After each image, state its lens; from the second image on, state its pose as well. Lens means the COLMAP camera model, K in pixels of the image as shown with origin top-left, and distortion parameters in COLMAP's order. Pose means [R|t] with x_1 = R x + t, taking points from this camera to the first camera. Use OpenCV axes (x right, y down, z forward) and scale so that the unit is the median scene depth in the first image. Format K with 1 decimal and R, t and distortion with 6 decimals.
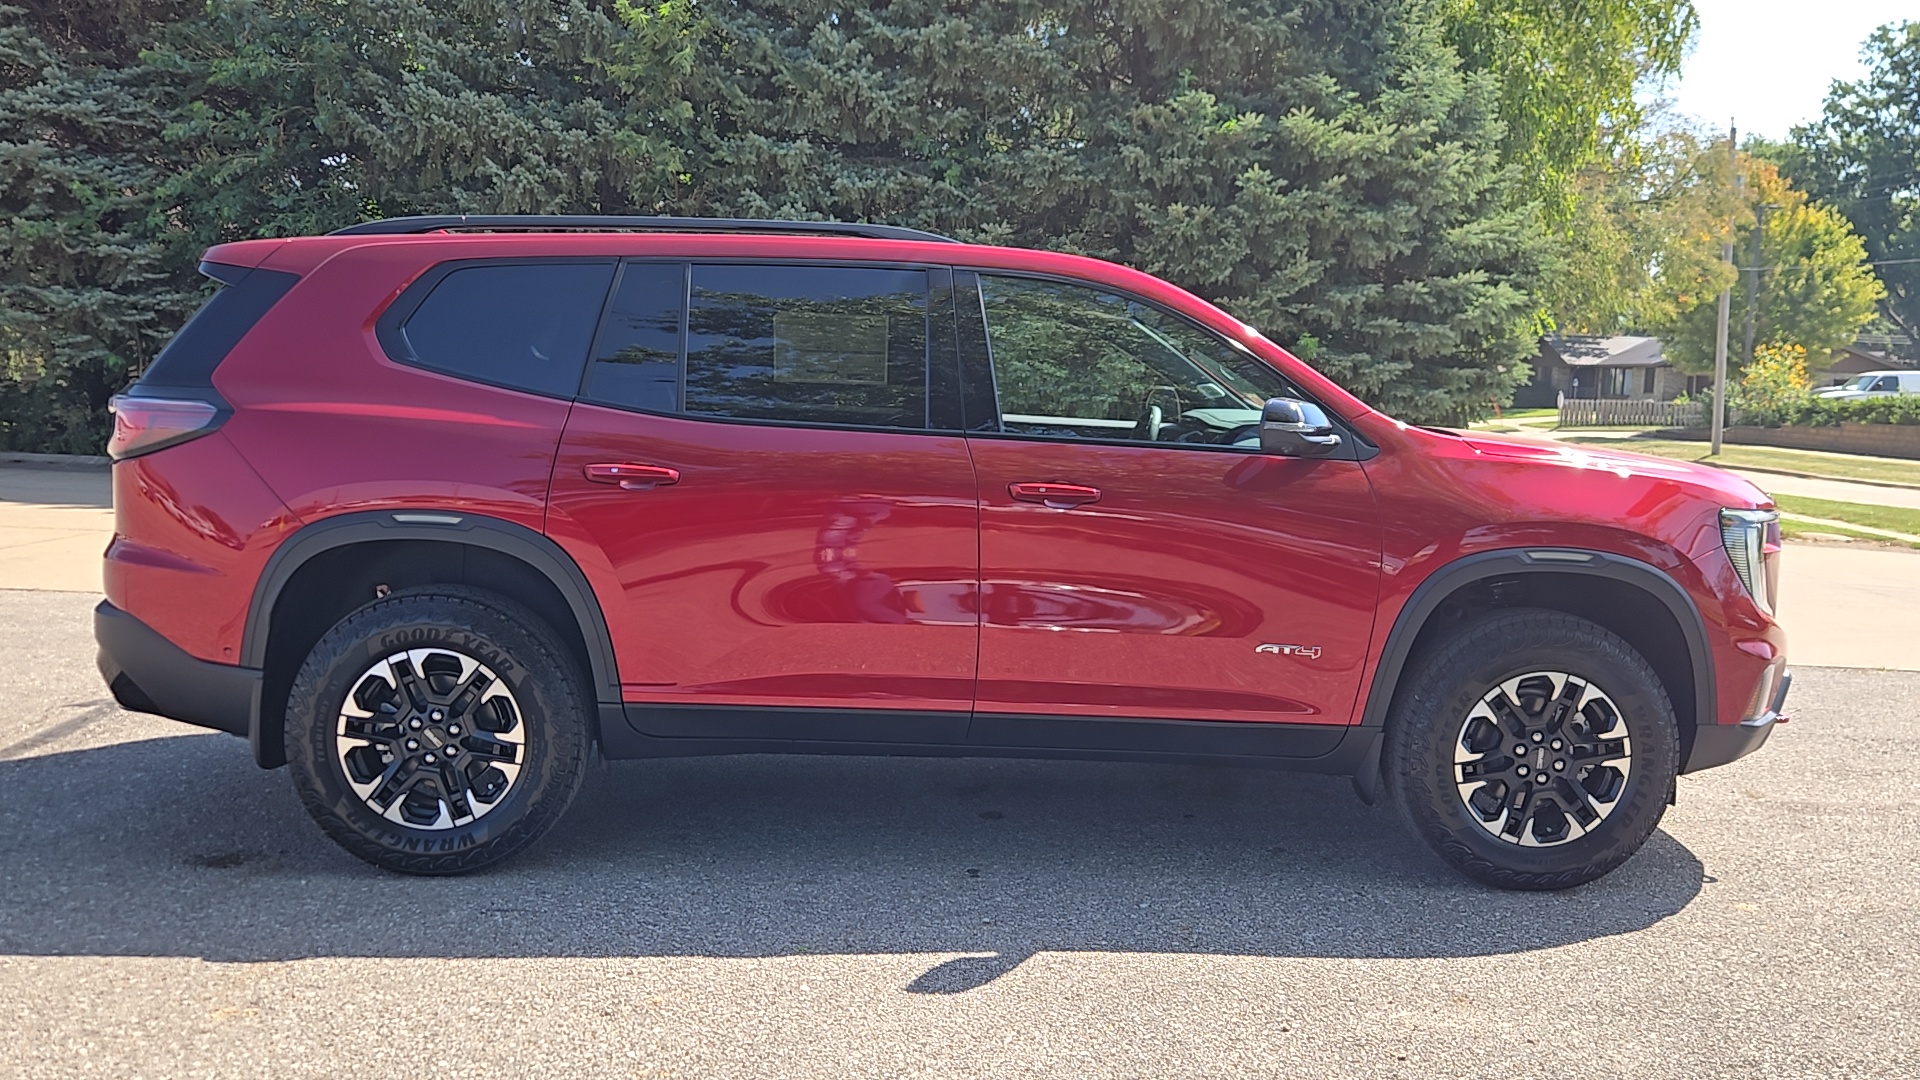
lens RADIAL K [[1606.0, 0, 963.0], [0, 1606.0, 529.8], [0, 0, 1]] dist [0.009006, -0.015936]
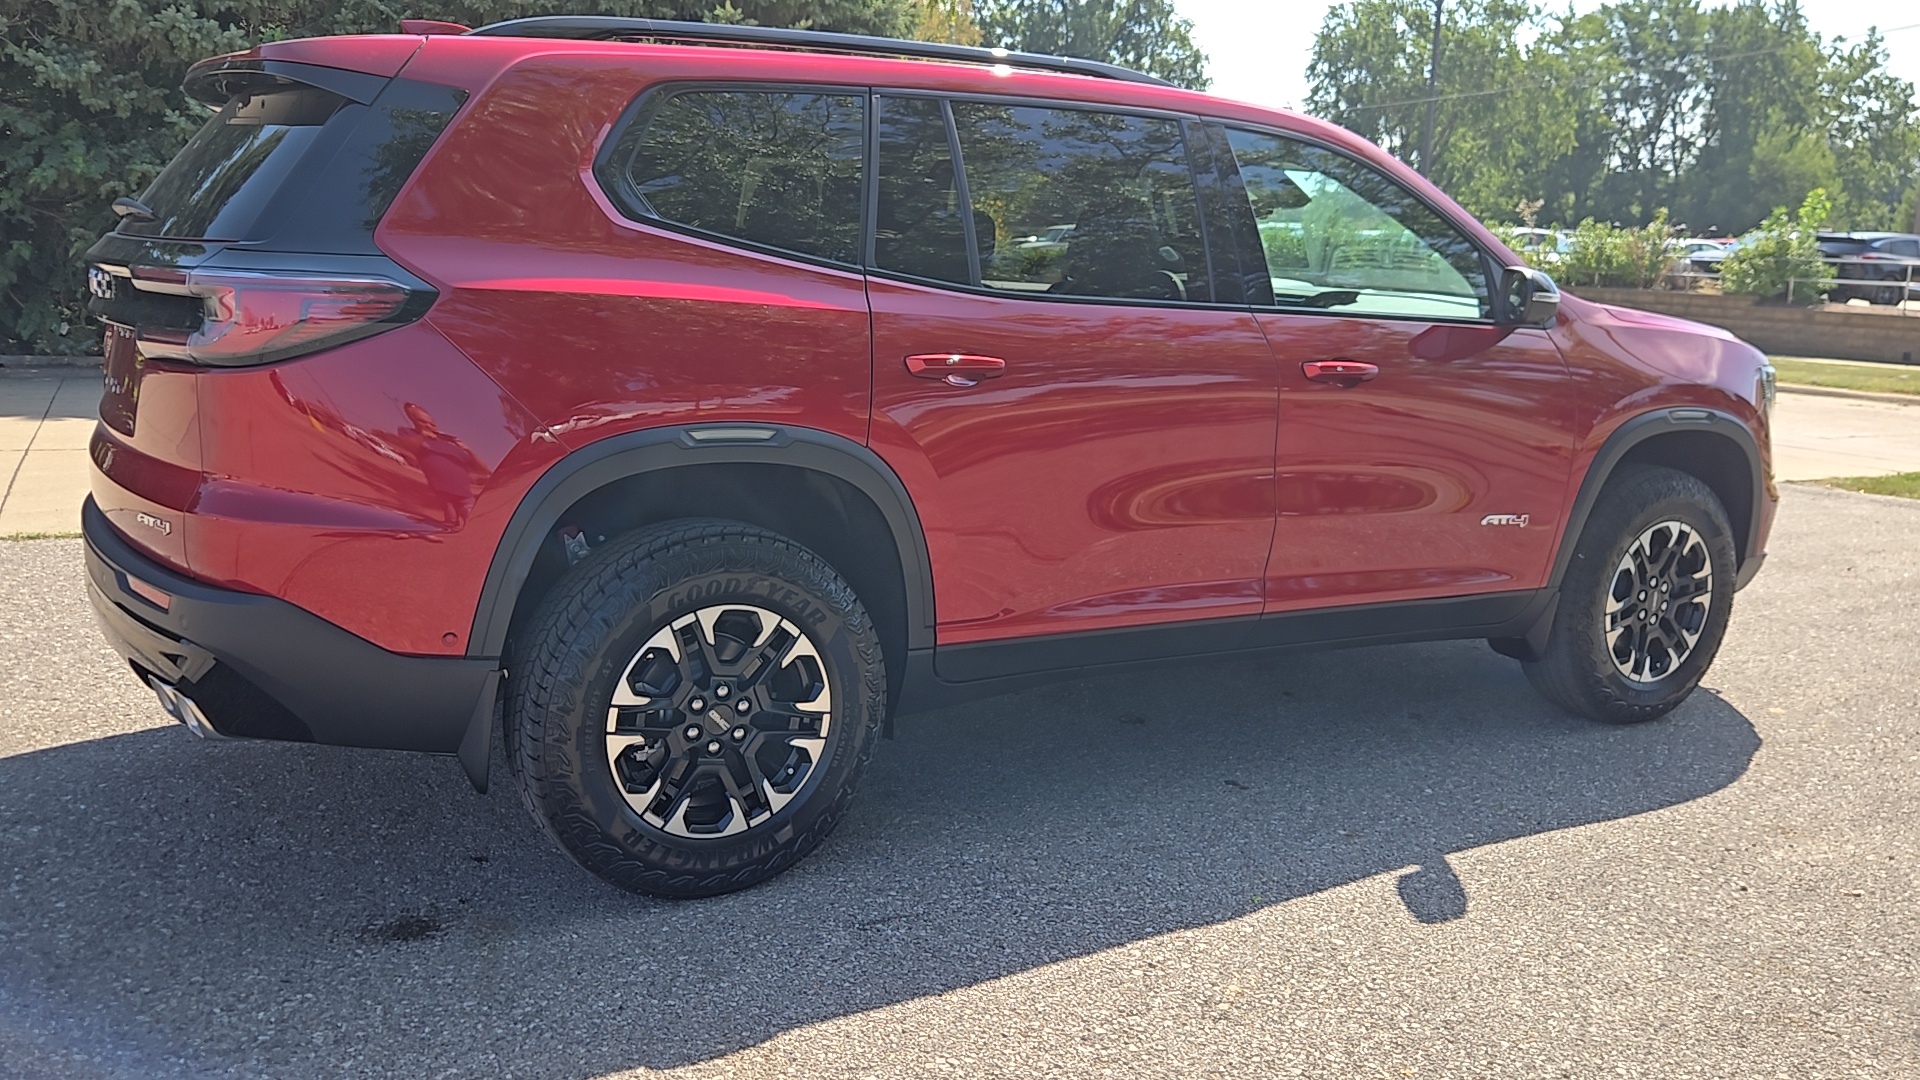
lens RADIAL K [[1606.0, 0, 951.6], [0, 1606.0, 537.7], [0, 0, 1]] dist [0.009006, -0.015936]
pose [[0.882815, -0.081507, 0.462596, -0.581638], [0.035996, 0.993673, 0.106384, -0.034124], [-0.468340, -0.077265, 0.880163, 0.284300]]
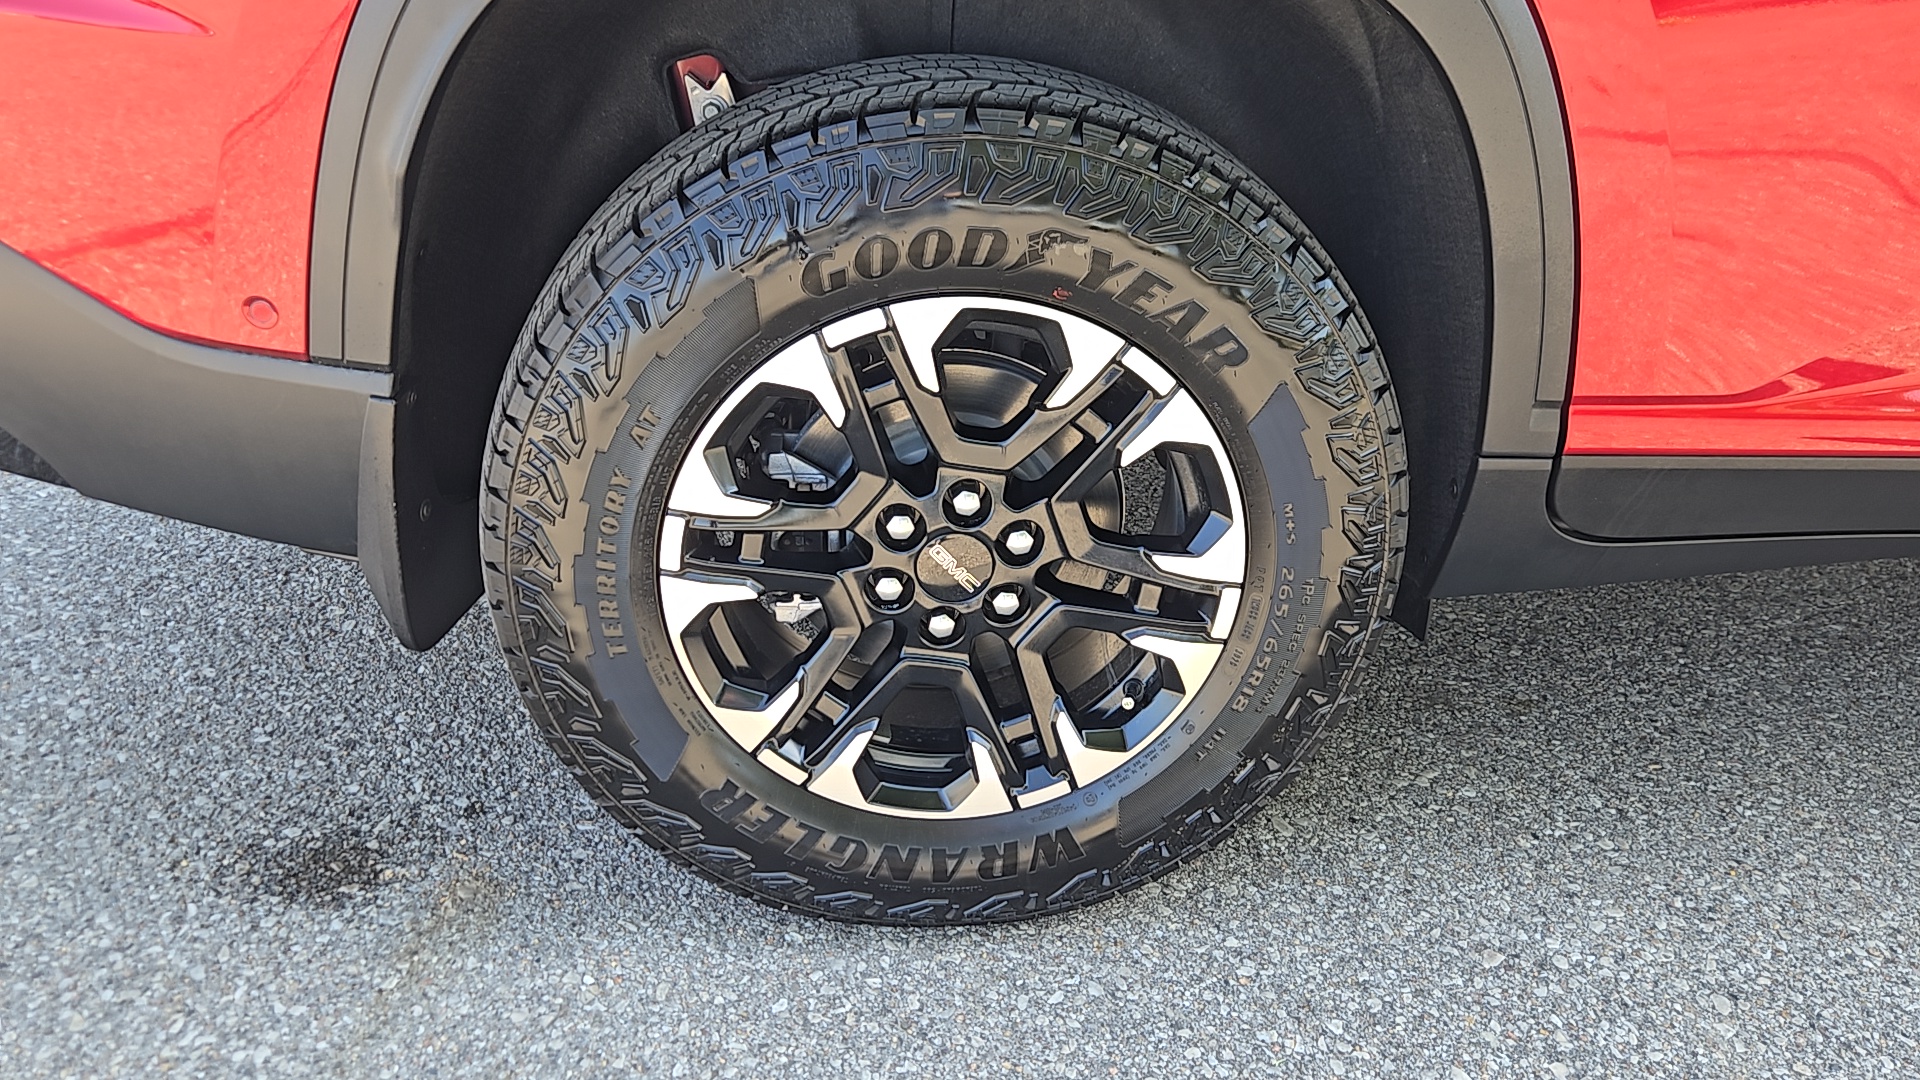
lens RADIAL K [[1606.0, 0, 945.1], [0, 1606.0, 534.8], [0, 0, 1]] dist [0.009006, -0.015936]
pose [[0.999710, -0.010795, 0.021510, -0.340121], [0.002594, 0.936887, 0.349624, 0.013199], [-0.023927, -0.349467, 0.936643, 0.710980]]
